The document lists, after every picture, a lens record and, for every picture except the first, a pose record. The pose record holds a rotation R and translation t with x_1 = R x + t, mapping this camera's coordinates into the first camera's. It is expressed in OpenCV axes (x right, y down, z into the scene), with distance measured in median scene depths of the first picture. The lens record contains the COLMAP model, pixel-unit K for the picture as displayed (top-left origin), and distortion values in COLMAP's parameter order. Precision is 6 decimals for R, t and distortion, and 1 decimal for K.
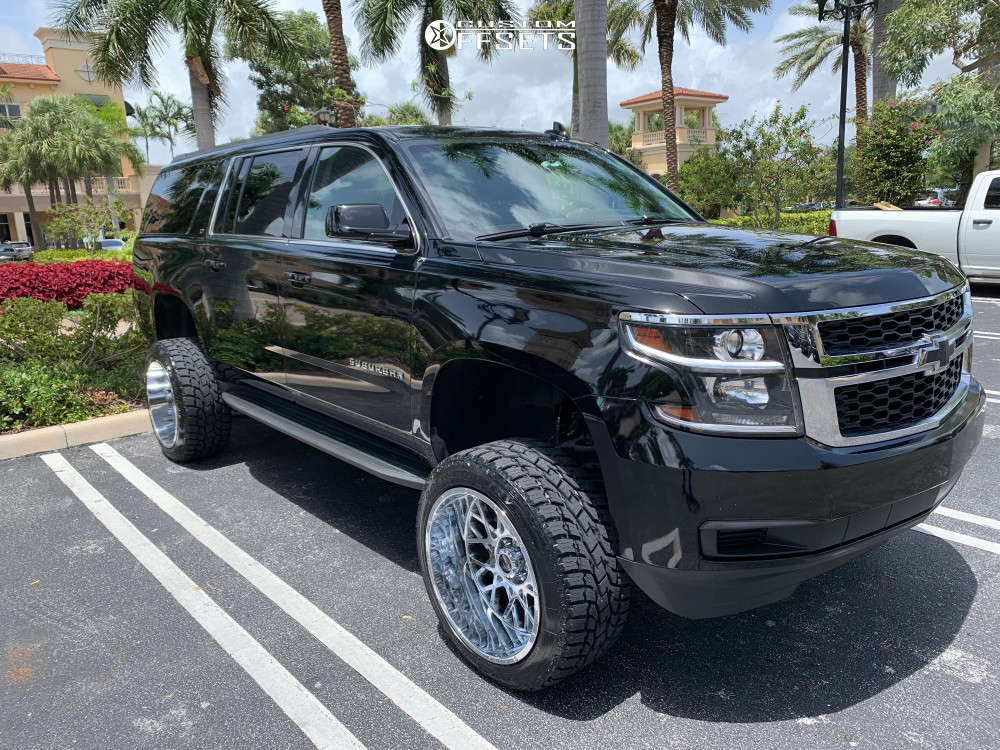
lens RADIAL K [[777.2, 0, 492.6], [0, 777.2, 370.2], [0, 0, 1]] dist [0.008359, -0.002188]
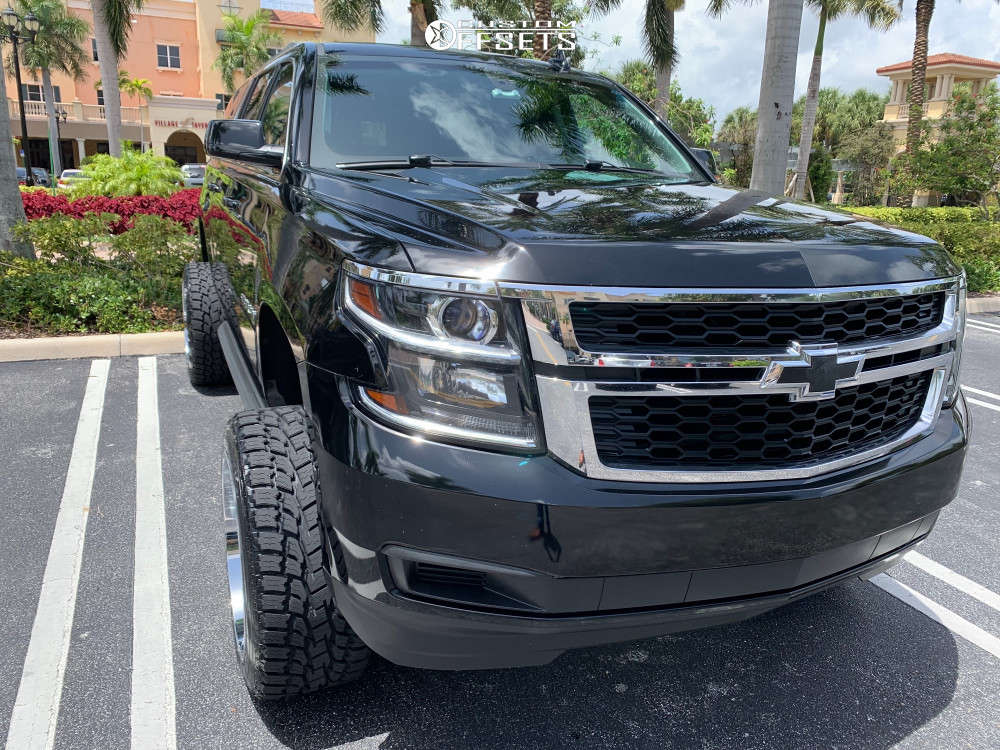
lens RADIAL K [[777.2, 0, 499.8], [0, 777.2, 367.1], [0, 0, 1]] dist [0.008359, -0.002188]
pose [[0.956806, 0.139337, -0.255161, 0.206492], [-0.128426, 0.989961, 0.059020, -0.013449], [0.260823, -0.023701, 0.965096, 0.113618]]
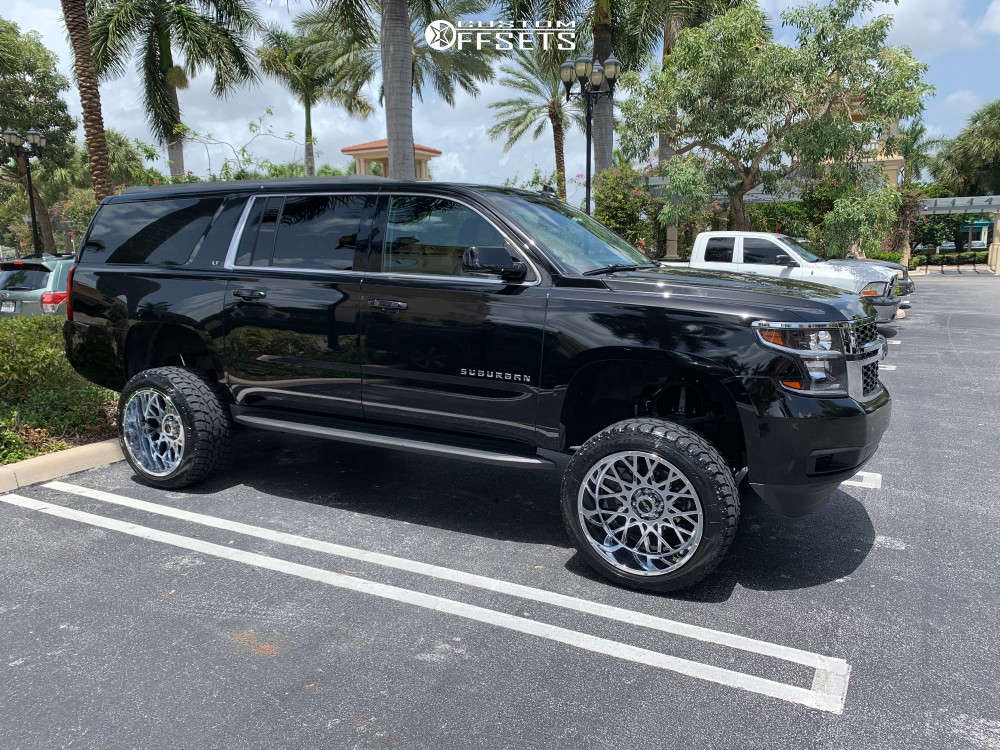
lens RADIAL K [[777.2, 0, 501.7], [0, 777.2, 381.4], [0, 0, 1]] dist [0.008359, -0.002188]
pose [[0.922695, -0.032972, 0.384117, -0.350276], [0.048246, 0.998379, -0.030194, 0.026037], [-0.382499, 0.046392, 0.922790, -0.091450]]
